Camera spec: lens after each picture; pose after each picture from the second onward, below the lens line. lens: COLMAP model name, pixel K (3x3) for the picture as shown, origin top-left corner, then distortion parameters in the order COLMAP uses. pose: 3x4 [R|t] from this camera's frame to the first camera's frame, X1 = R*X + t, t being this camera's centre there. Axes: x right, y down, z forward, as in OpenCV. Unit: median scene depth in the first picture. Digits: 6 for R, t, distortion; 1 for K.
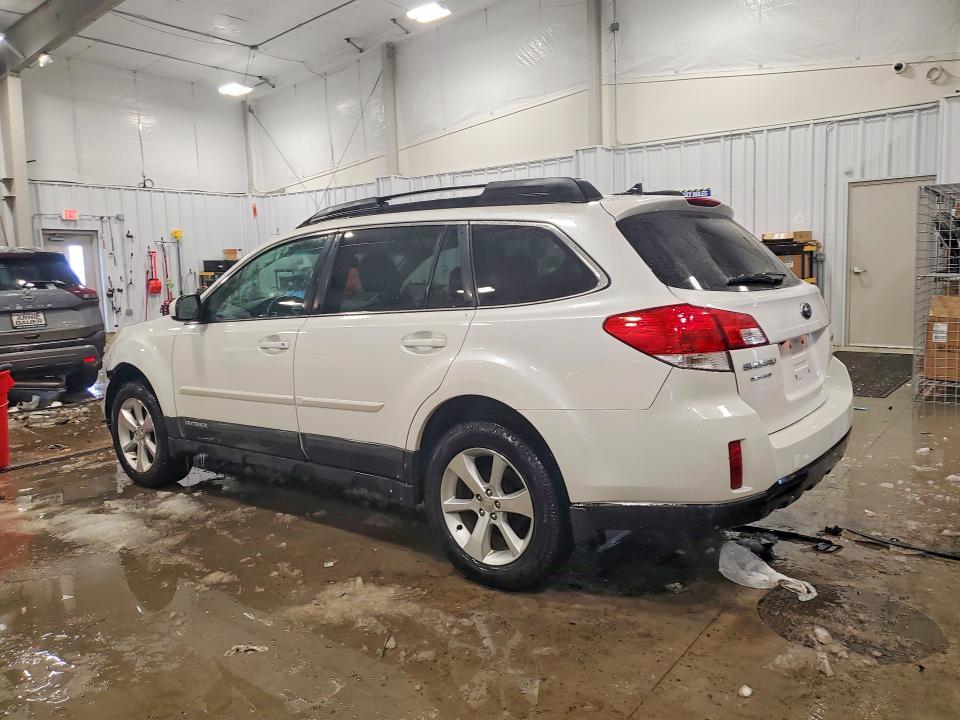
lens RADIAL K [[761.2, 0, 472.7], [0, 761.2, 356.7], [0, 0, 1]] dist [0.011806, 0.005332]
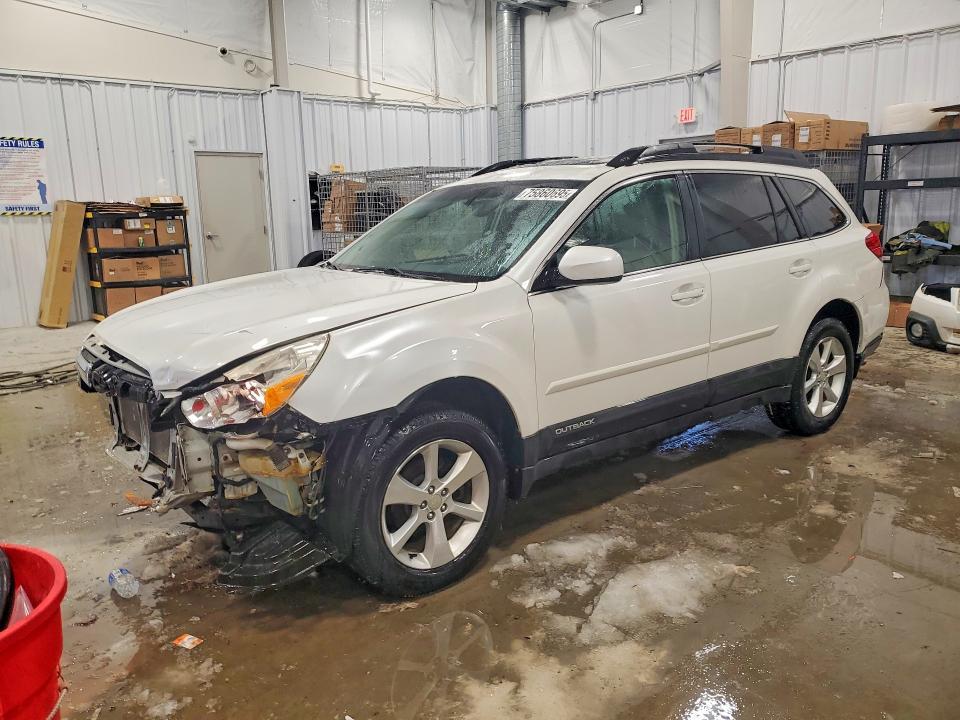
lens RADIAL K [[761.2, 0, 472.7], [0, 761.2, 356.7], [0, 0, 1]] dist [0.011806, 0.005332]
pose [[0.211029, -0.157416, 0.964721, -0.934460], [0.130762, 0.982623, 0.131733, -0.074365], [-0.968694, 0.098350, 0.227946, 0.806811]]
